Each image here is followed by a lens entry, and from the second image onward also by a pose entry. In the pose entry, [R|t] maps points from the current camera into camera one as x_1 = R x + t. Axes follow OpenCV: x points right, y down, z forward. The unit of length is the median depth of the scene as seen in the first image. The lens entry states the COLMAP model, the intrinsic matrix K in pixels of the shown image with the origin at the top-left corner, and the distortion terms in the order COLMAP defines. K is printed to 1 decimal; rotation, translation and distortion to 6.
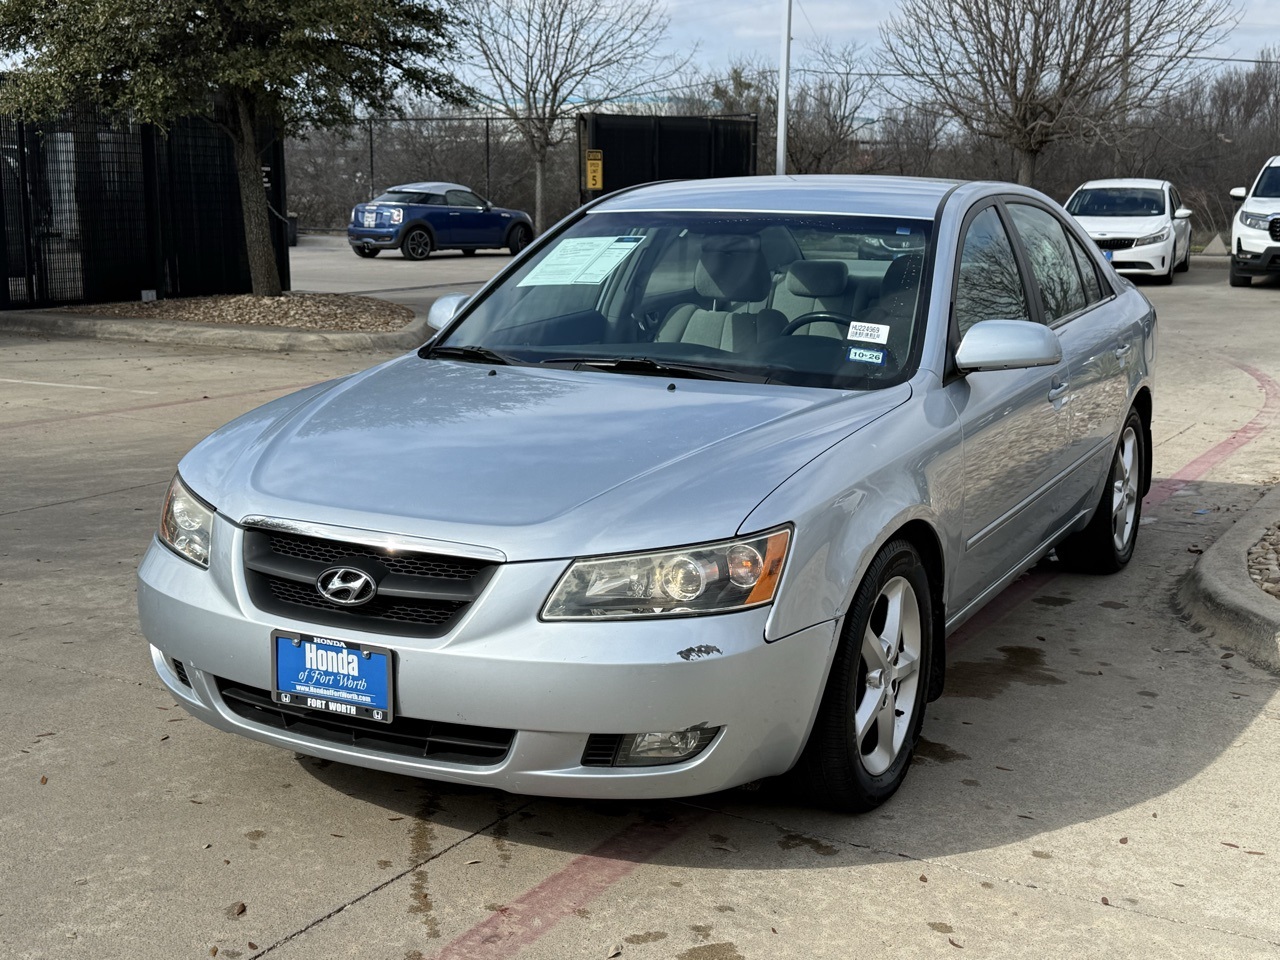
lens RADIAL K [[1623.0, 0, 640.0], [0, 1623.0, 480.0], [0, 0, 1]] dist [0.220476, -0.573660]
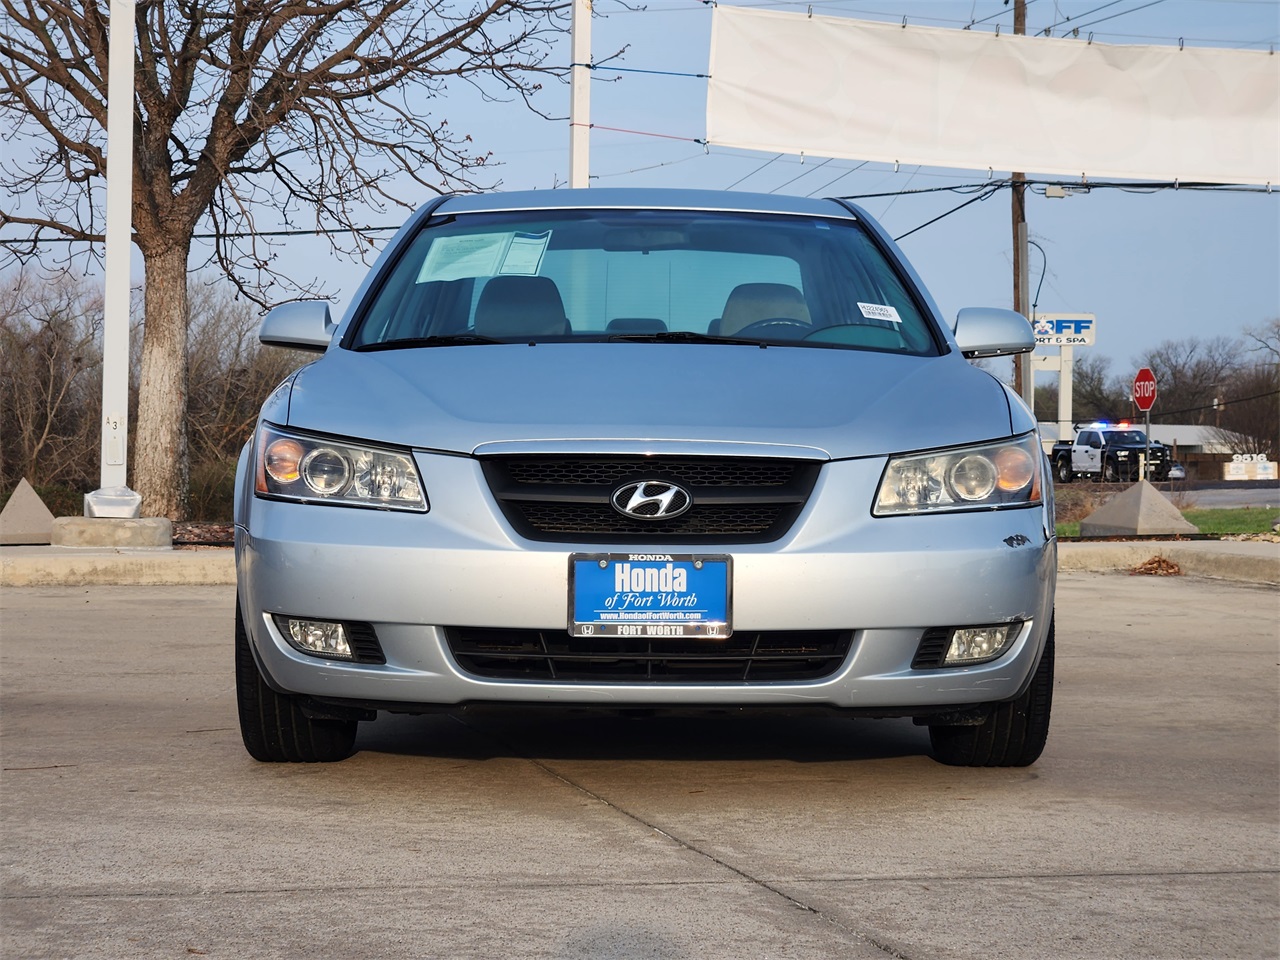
lens RADIAL K [[2352.3, 0, 640.0], [0, 2352.3, 480.0], [0, 0, 1]] dist [-0.212684, 2.132492]
pose [[0.876194, -0.013750, 0.481763, -0.814063], [0.086709, 0.987780, -0.129507, 0.222635], [-0.474095, 0.155247, 0.866679, -0.133850]]
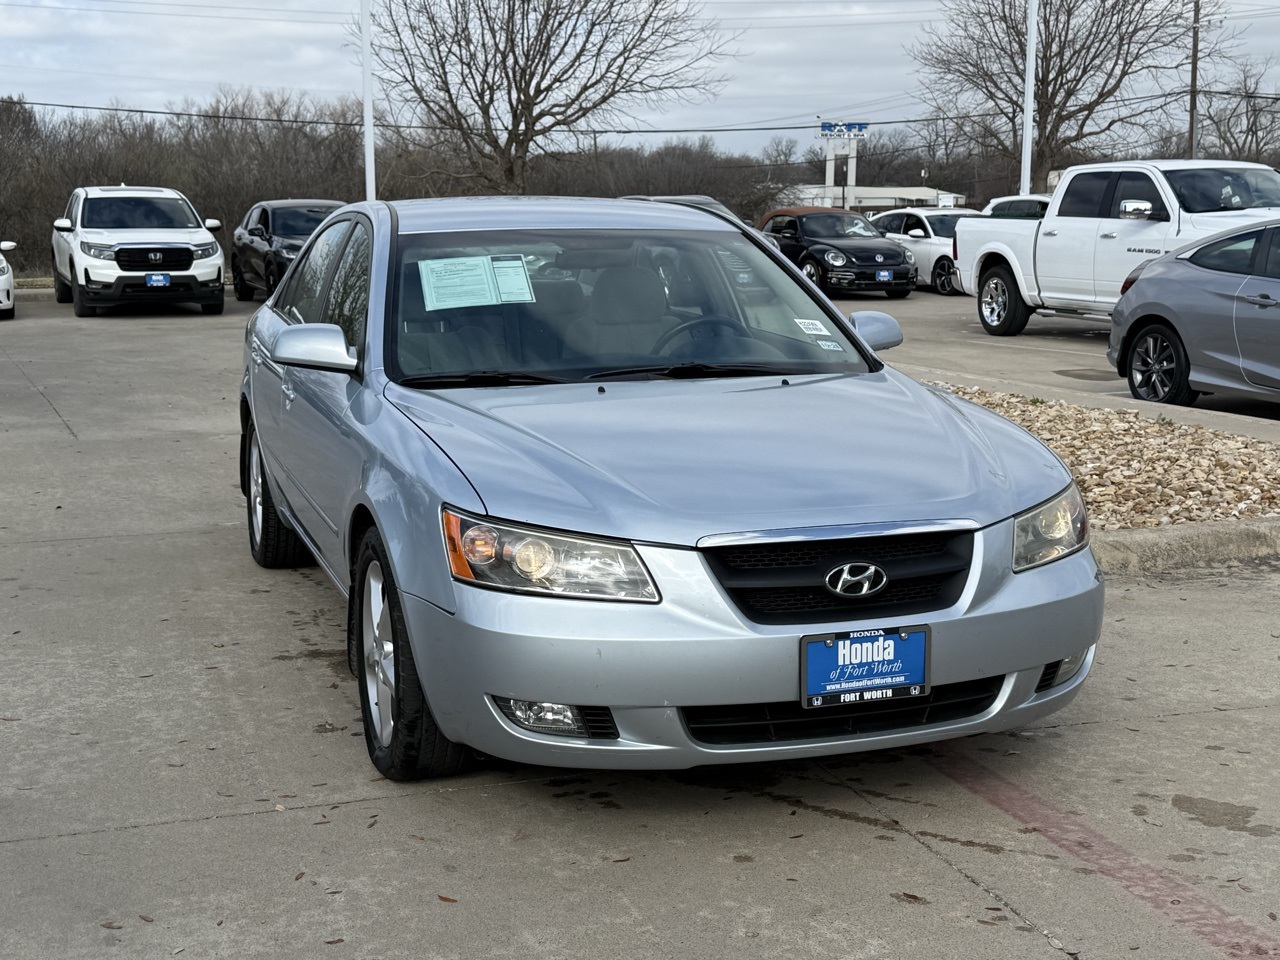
lens RADIAL K [[1652.6, 0, 680.1], [0, 1652.6, 476.4], [0, 0, 1]] dist [0.180112, -0.421780]
pose [[0.668348, -0.126284, 0.733051, -1.017239], [0.144570, 0.988744, 0.038523, -0.056766], [-0.729665, 0.080230, 0.679082, 0.359200]]
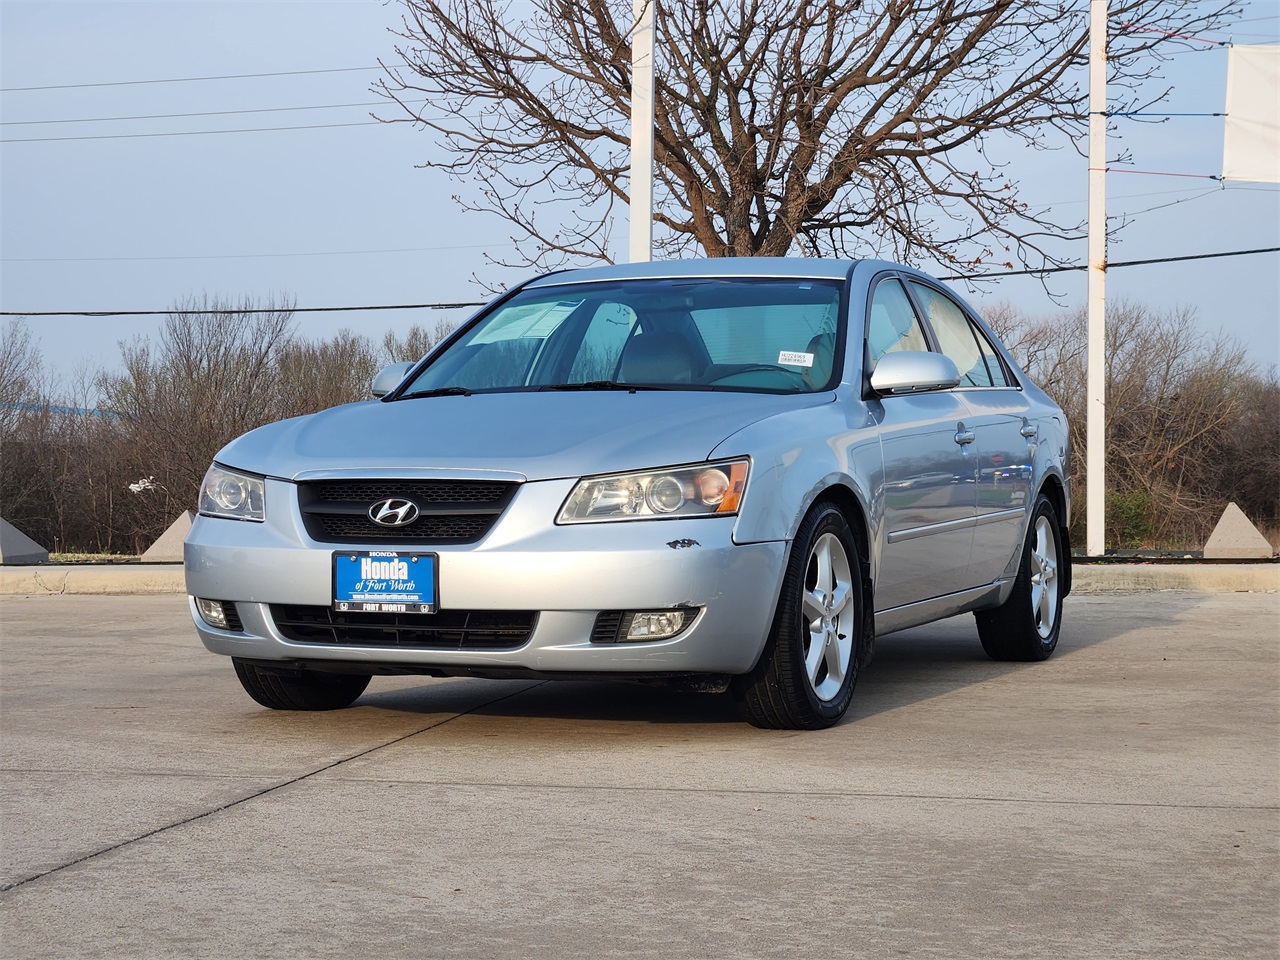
lens RADIAL K [[2352.3, 0, 640.0], [0, 2352.3, 480.0], [0, 0, 1]] dist [-0.212684, 2.132492]
pose [[0.995761, -0.016842, 0.090423, -0.153912], [0.031775, 0.985556, -0.166340, 0.342109], [-0.086316, 0.168508, 0.981914, -0.765236]]
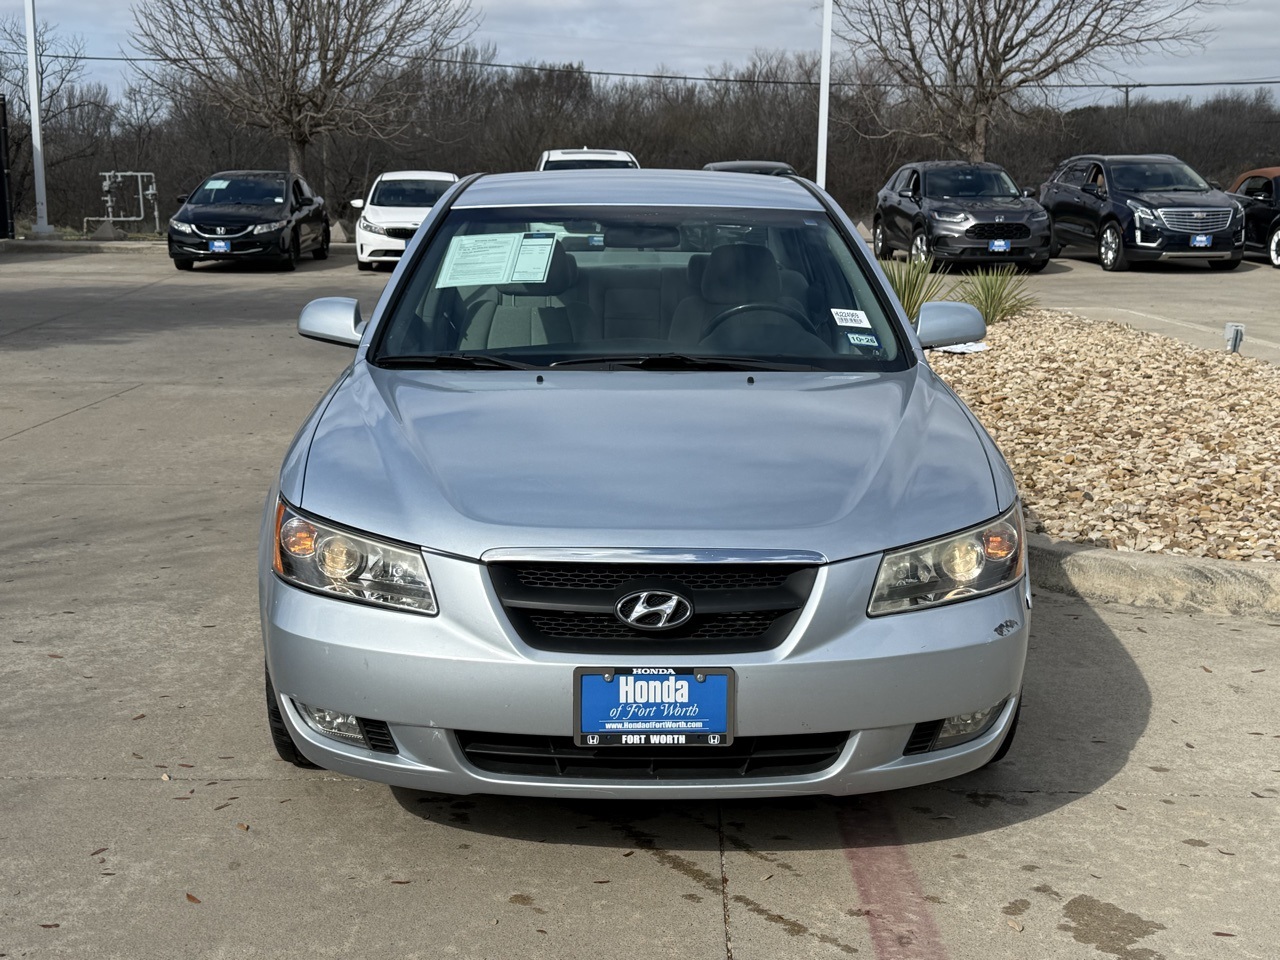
lens RADIAL K [[1623.0, 0, 640.0], [0, 1623.0, 480.0], [0, 0, 1]] dist [0.220476, -0.573660]
pose [[0.874120, -0.092829, 0.476757, -0.622509], [0.089991, 0.995525, 0.028844, -0.036642], [-0.477301, 0.017691, 0.878562, 0.183181]]
